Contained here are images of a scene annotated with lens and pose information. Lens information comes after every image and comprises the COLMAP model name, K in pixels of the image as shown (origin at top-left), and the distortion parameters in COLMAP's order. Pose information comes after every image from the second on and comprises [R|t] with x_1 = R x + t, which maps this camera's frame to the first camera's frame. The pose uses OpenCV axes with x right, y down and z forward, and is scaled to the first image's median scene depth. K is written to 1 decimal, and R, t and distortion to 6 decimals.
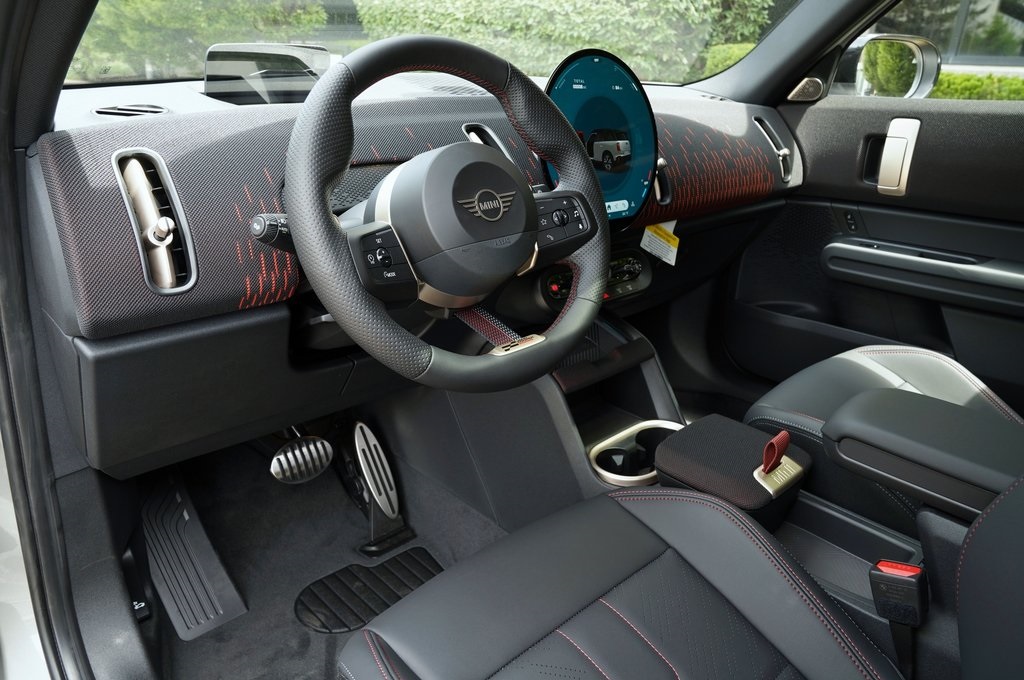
lens RADIAL K [[706.7, 0, 508.0], [0, 706.7, 341.7], [0, 0, 1]] dist [-0.130085, 0.093485]
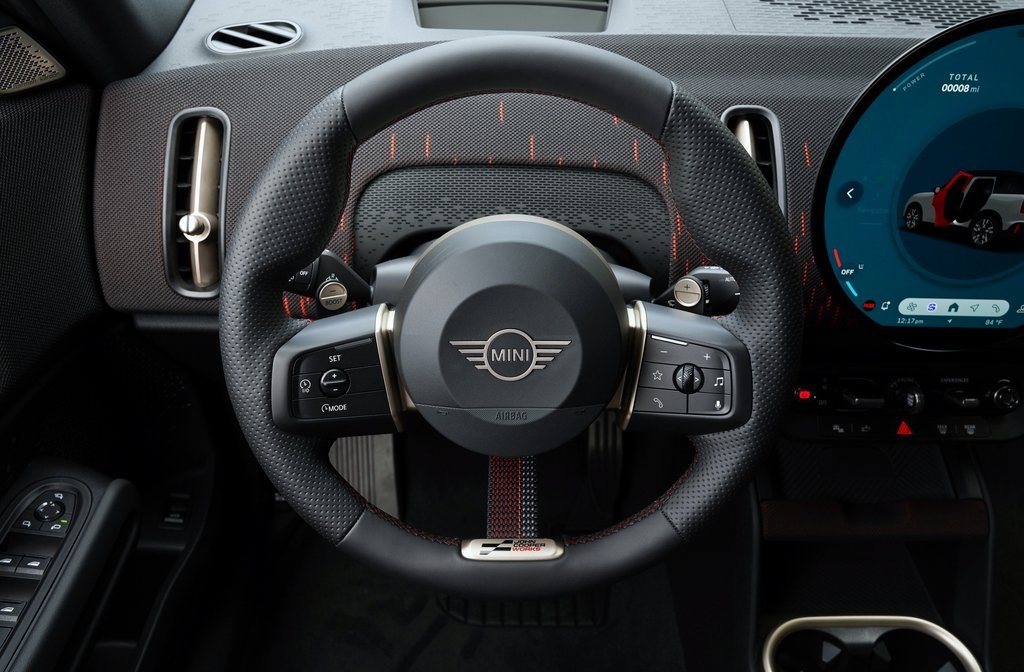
lens RADIAL K [[833.1, 0, 512.0], [0, 833.1, 336.0], [0, 0, 1]] dist [-0.094603, 0.114943]
pose [[0.739960, 0.409334, -0.533765, 0.208221], [-0.249205, 0.903883, 0.347697, -0.267940], [0.624785, -0.124265, 0.770845, 0.247230]]
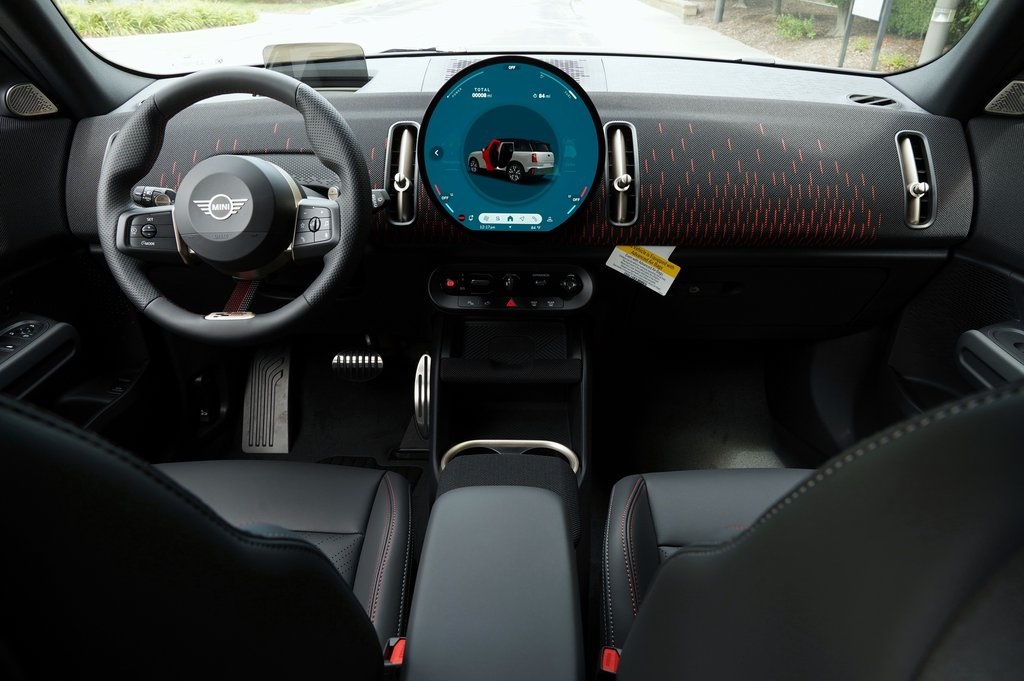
lens RADIAL K [[706.7, 0, 508.0], [0, 706.7, 342.2], [0, 0, 1]] dist [-0.130085, 0.093485]
pose [[0.711327, 0.310308, -0.630653, 0.711797], [-0.237388, 0.950607, 0.199983, -0.194187], [0.661559, 0.007456, 0.749856, 0.224343]]
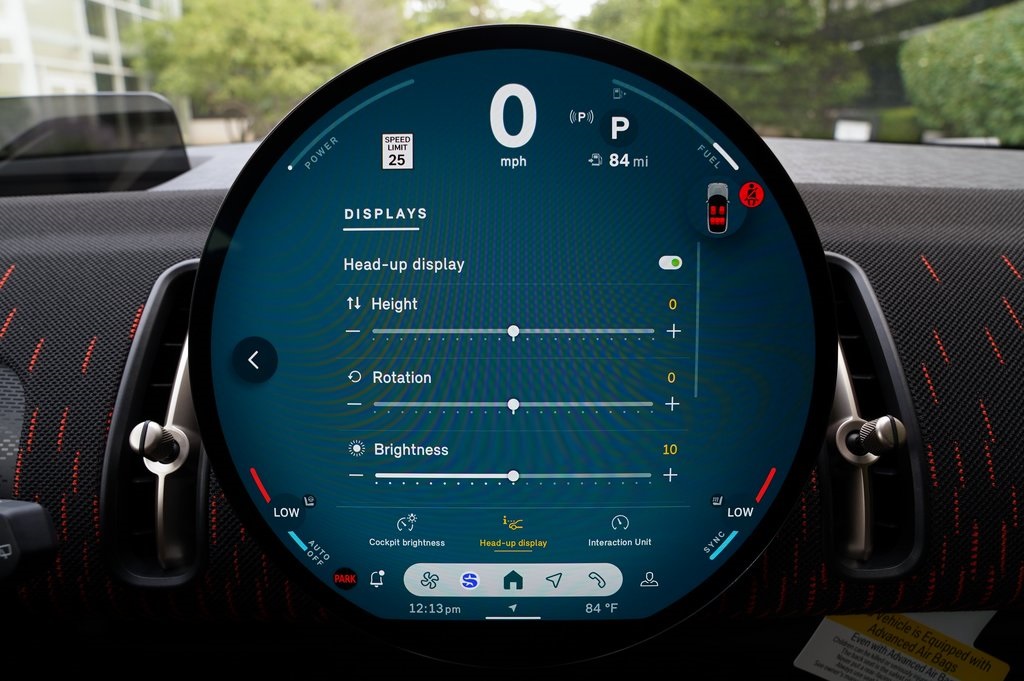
lens RADIAL K [[706.7, 0, 508.0], [0, 706.7, 342.2], [0, 0, 1]] dist [-0.130085, 0.093485]
pose [[0.733381, 0.162302, -0.660160, 0.272042], [-0.223931, 0.974562, -0.009170, -0.245342], [0.641878, 0.154555, 0.751069, 0.671092]]
